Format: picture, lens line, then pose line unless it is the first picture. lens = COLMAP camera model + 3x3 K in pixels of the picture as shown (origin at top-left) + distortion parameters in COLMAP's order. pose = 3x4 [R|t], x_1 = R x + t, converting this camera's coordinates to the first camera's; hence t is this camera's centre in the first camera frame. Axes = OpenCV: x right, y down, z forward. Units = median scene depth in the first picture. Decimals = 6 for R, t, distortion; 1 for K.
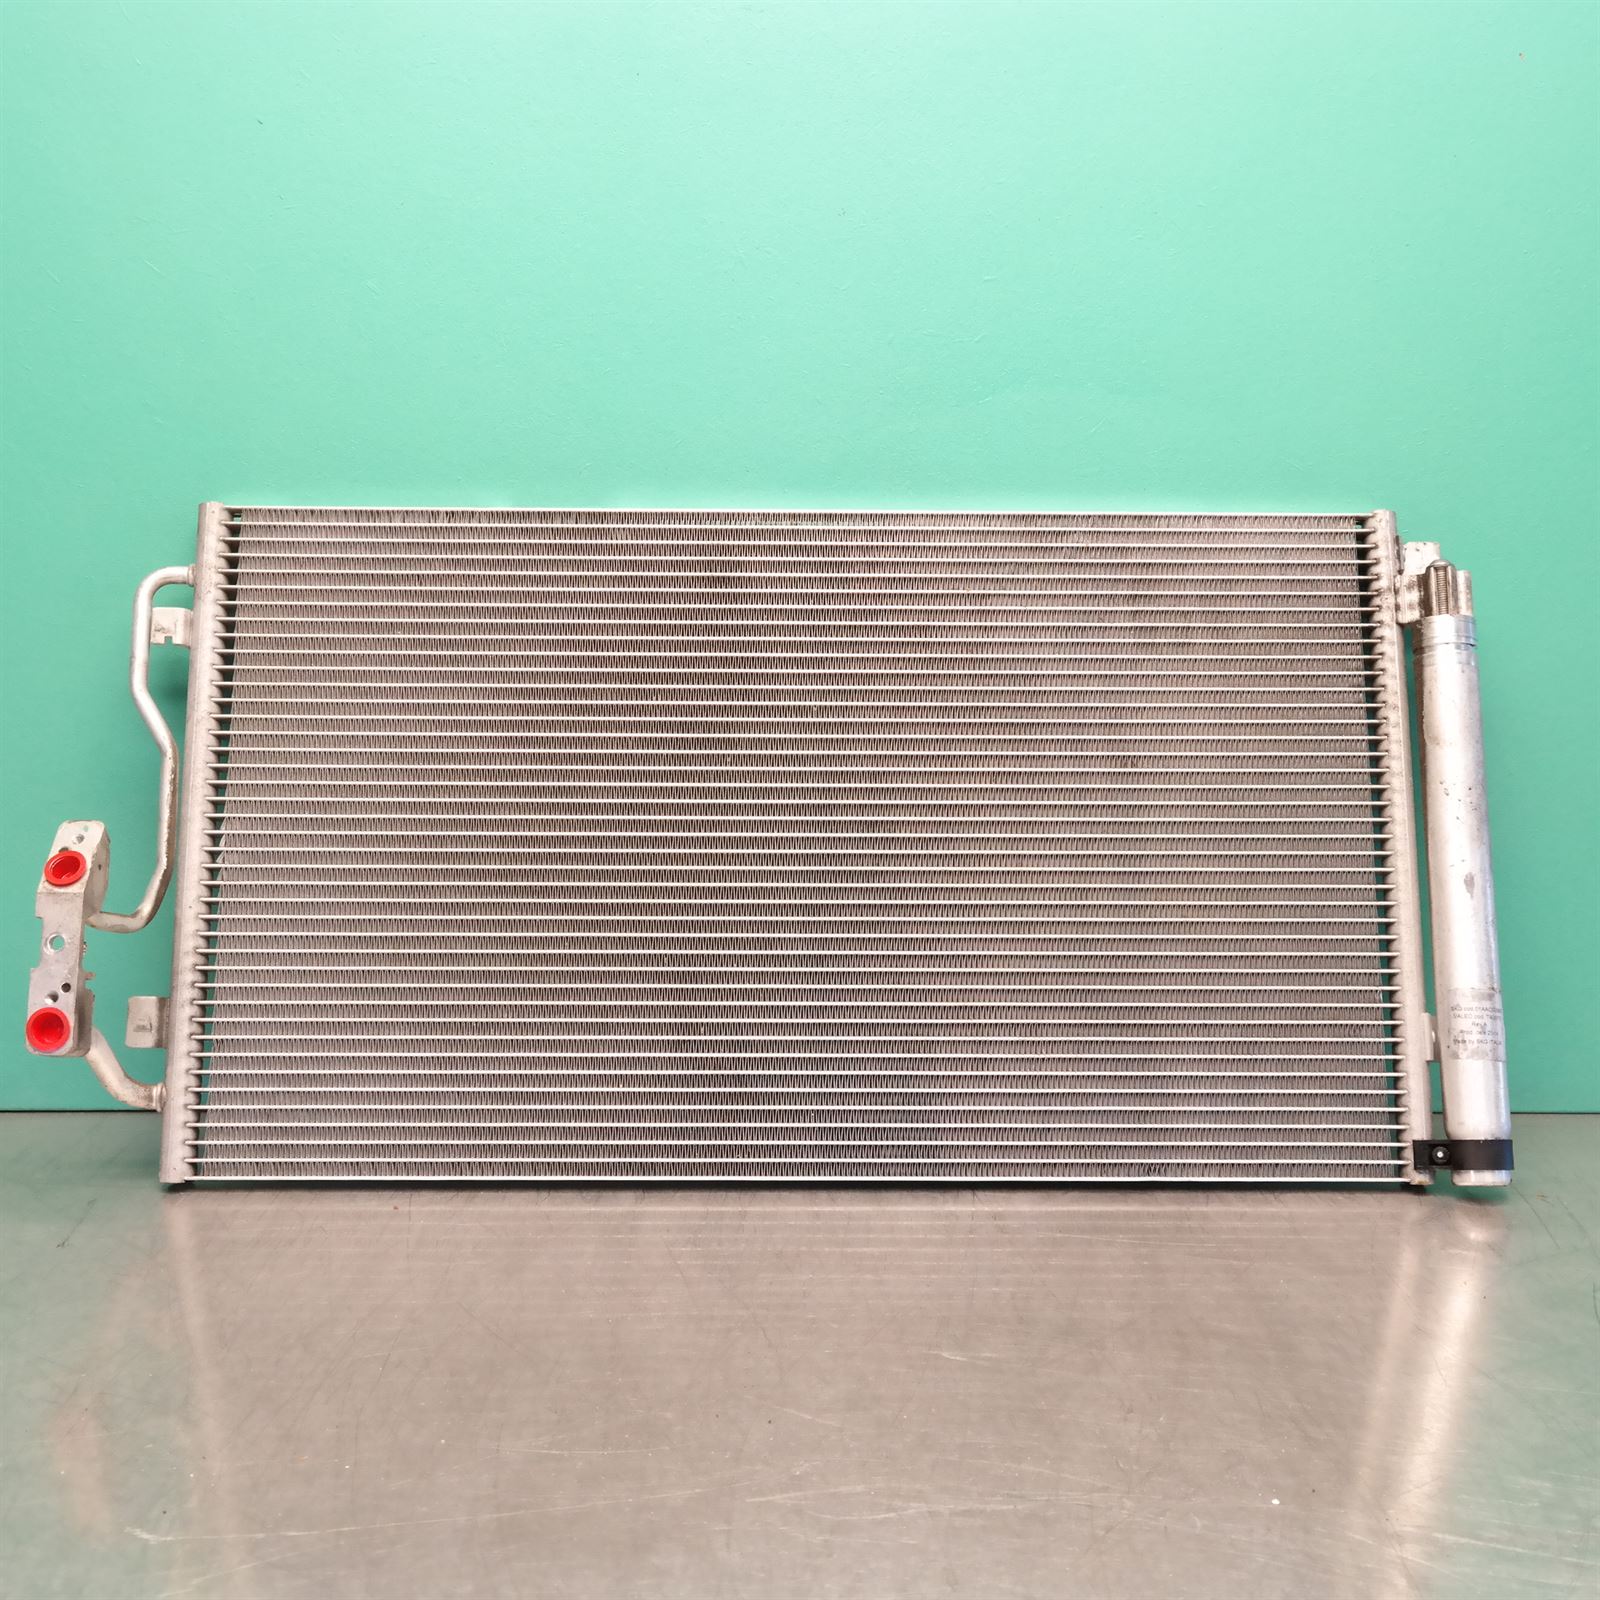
lens RADIAL K [[1907.9, 0, 802.5], [0, 1907.9, 798.2], [0, 0, 1]] dist [0.010474, 0.000000]
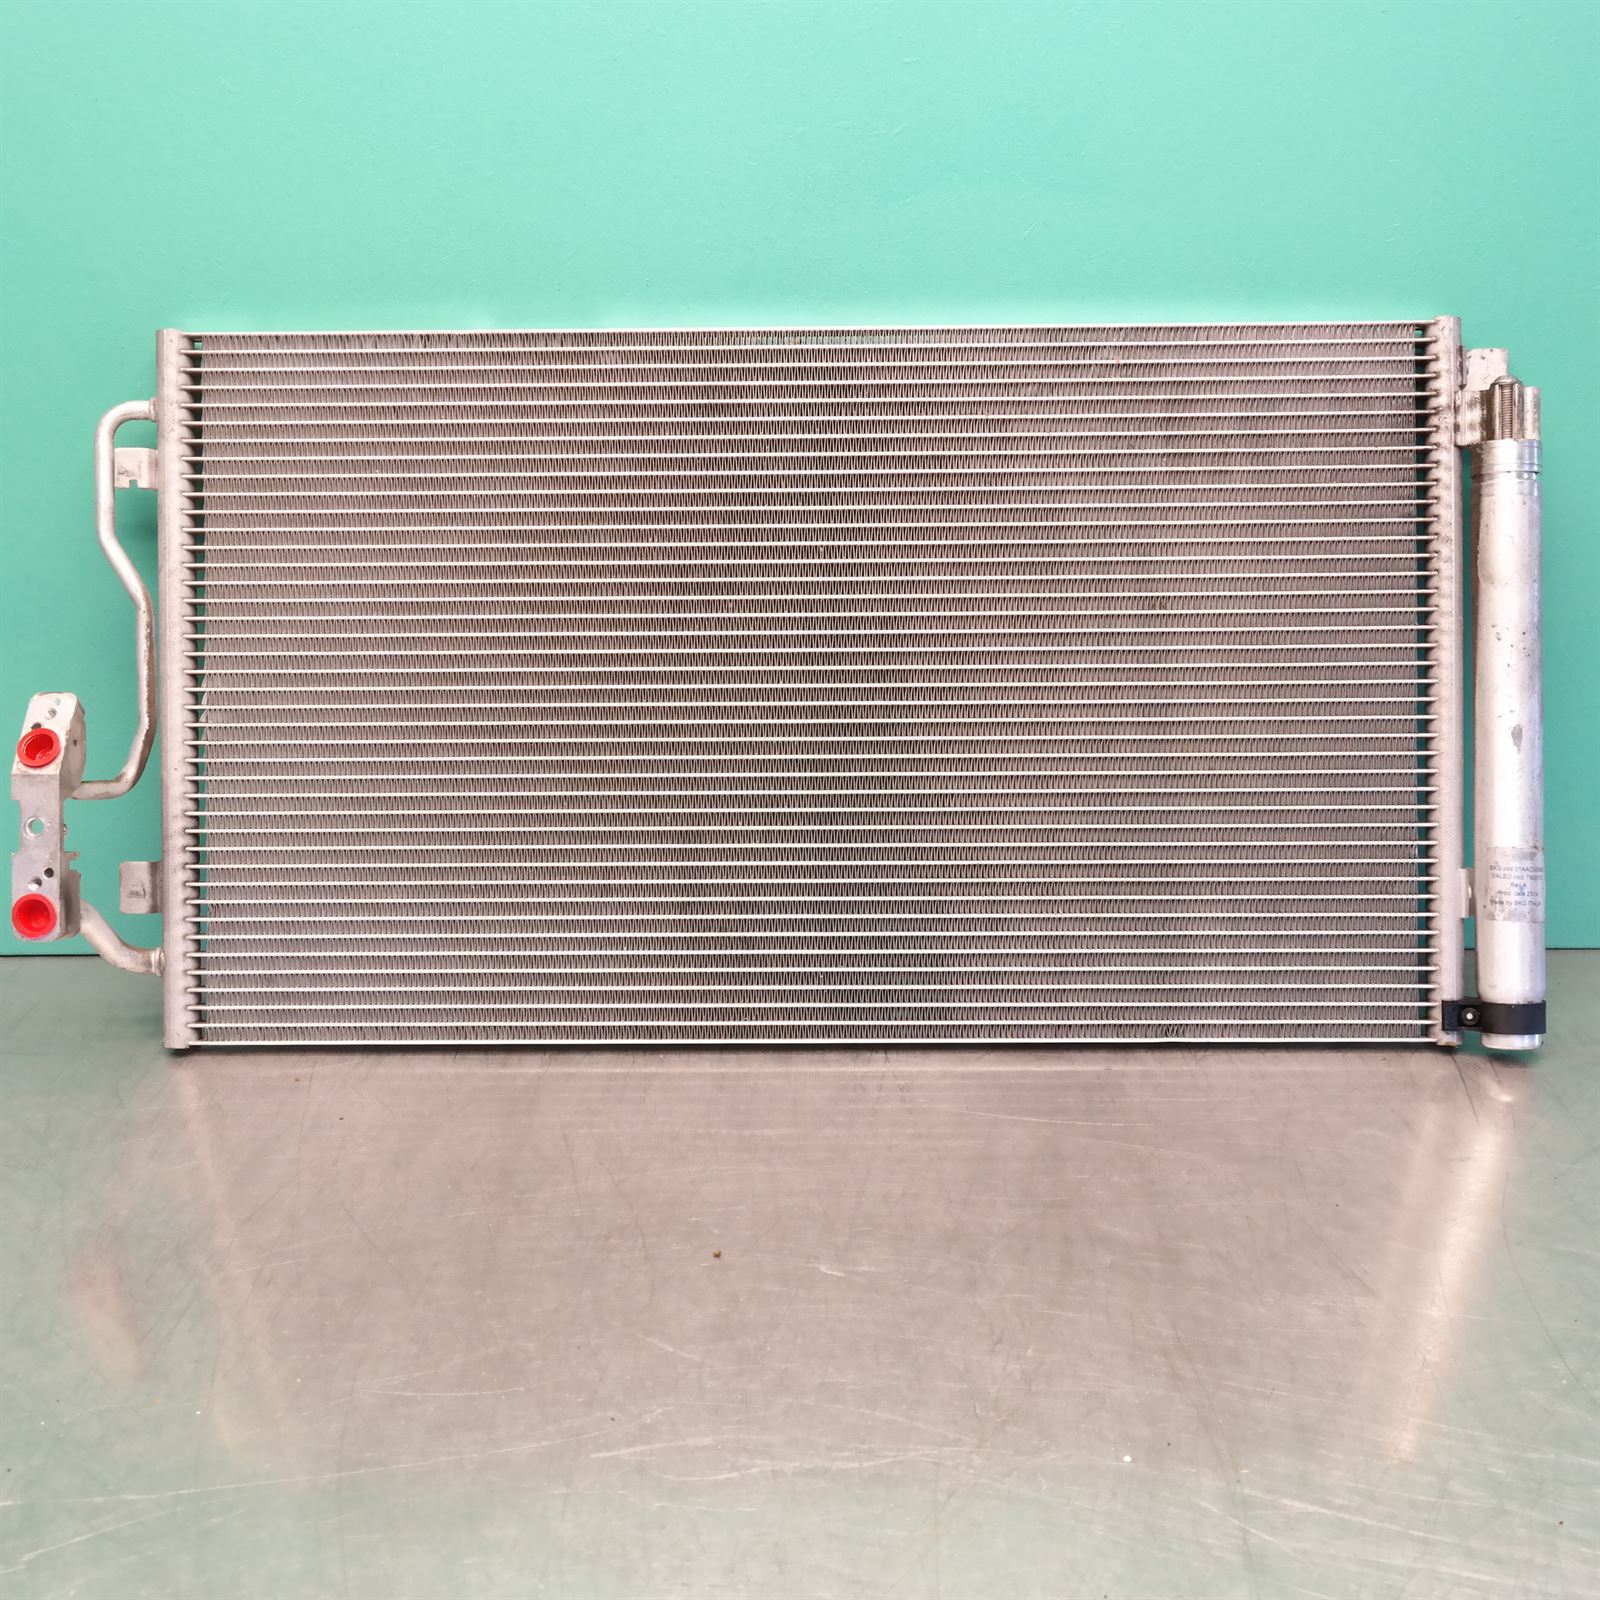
lens RADIAL K [[1907.9, 0, 792.0], [0, 1907.9, 805.3], [0, 0, 1]] dist [0.010474, 0.000000]
pose [[0.999448, -0.006750, -0.032523, 0.022007], [0.012799, 0.981790, 0.189538, -0.103042], [0.030652, -0.189849, 0.981335, 0.057544]]
